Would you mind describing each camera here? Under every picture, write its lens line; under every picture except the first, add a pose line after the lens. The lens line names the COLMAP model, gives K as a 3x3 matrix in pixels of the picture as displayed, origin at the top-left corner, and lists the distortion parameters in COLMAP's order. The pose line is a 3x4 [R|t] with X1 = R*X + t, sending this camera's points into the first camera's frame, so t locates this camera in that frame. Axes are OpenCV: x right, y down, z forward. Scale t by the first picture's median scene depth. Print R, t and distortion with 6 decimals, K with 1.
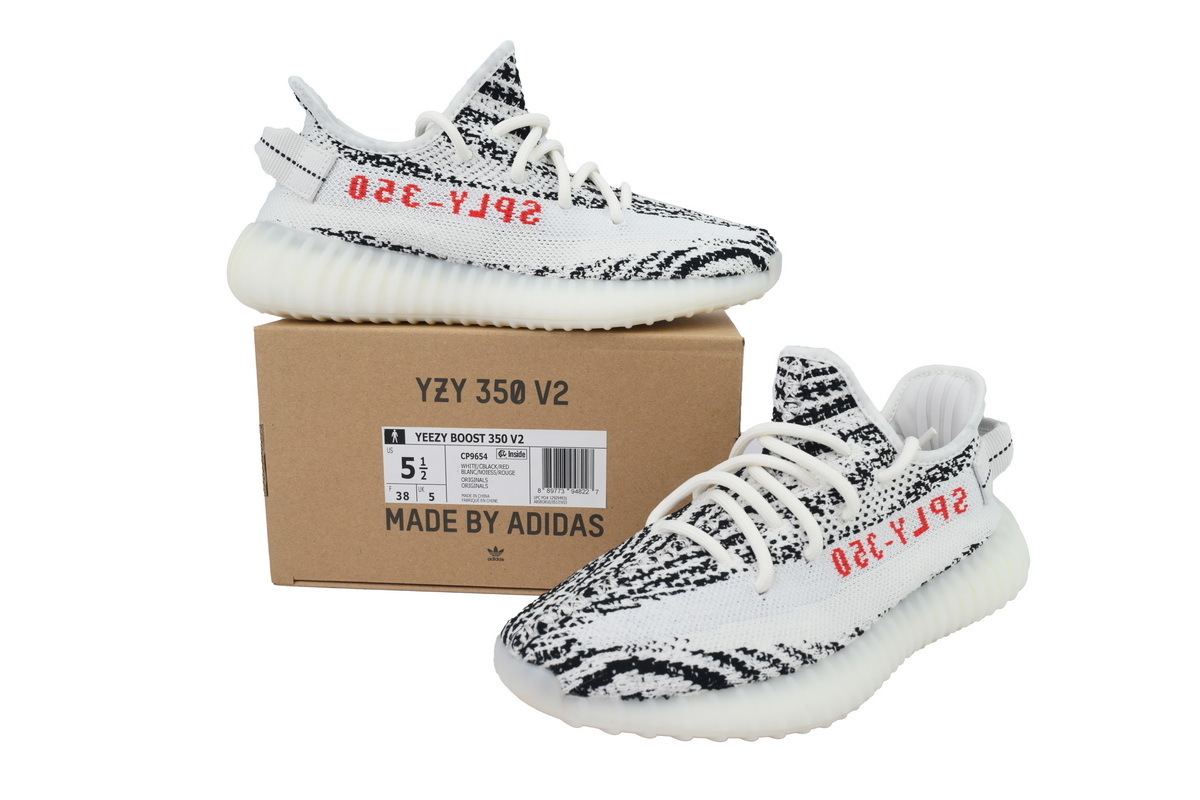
lens RADIAL K [[882.7, 0, 600.0], [0, 882.7, 400.0], [0, 0, 1]] dist [0.004165, 0.000475]
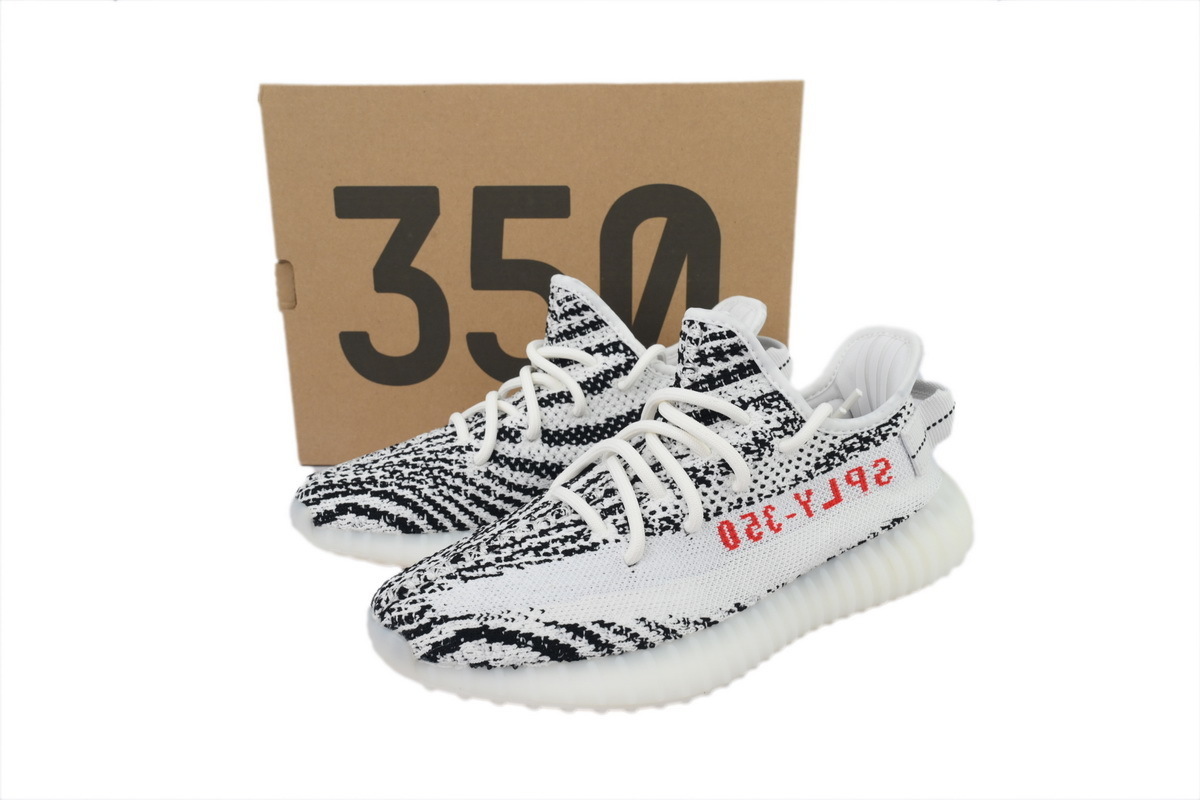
lens RADIAL K [[882.7, 0, 600.0], [0, 882.7, 400.0], [0, 0, 1]] dist [0.004165, 0.000475]
pose [[0.992668, 0.011979, -0.120280, 0.255919], [-0.004487, 0.998043, 0.062373, -0.023536], [0.120792, -0.061376, 0.990779, 0.038953]]
